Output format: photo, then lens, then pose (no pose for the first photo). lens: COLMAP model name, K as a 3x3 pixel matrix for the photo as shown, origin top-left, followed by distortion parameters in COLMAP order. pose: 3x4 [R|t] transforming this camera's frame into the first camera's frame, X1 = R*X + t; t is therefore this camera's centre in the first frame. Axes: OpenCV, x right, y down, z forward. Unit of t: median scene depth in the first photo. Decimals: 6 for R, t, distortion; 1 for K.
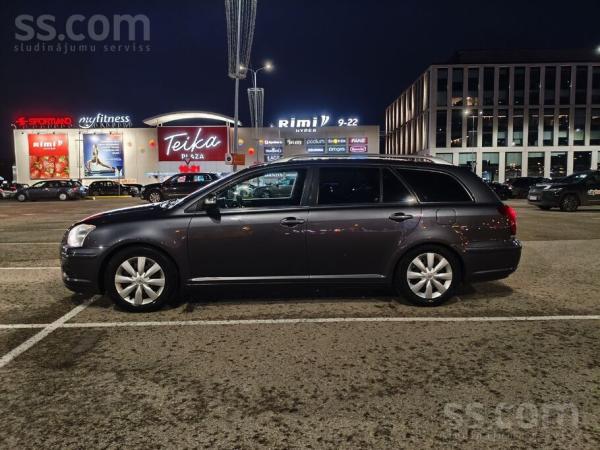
lens RADIAL K [[457.5, 0, 300.0], [0, 457.5, 225.0], [0, 0, 1]] dist [-0.006203, -0.007024]
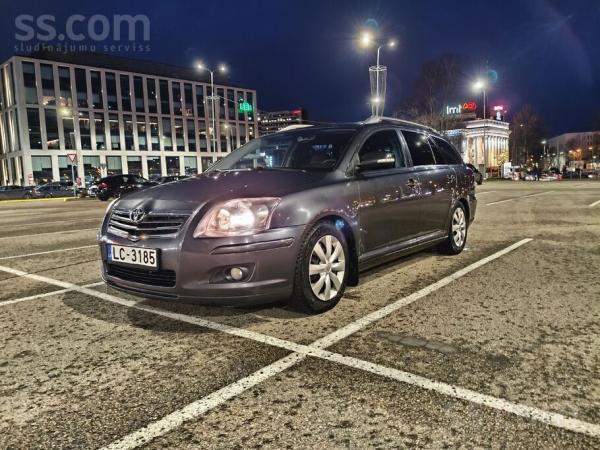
lens RADIAL K [[457.5, 0, 300.0], [0, 457.5, 225.0], [0, 0, 1]] dist [-0.006203, -0.007024]
pose [[0.675622, -0.092451, 0.731429, -1.013040], [0.098636, 0.994522, 0.034595, 0.025679], [-0.730620, 0.048772, 0.681040, 0.582184]]
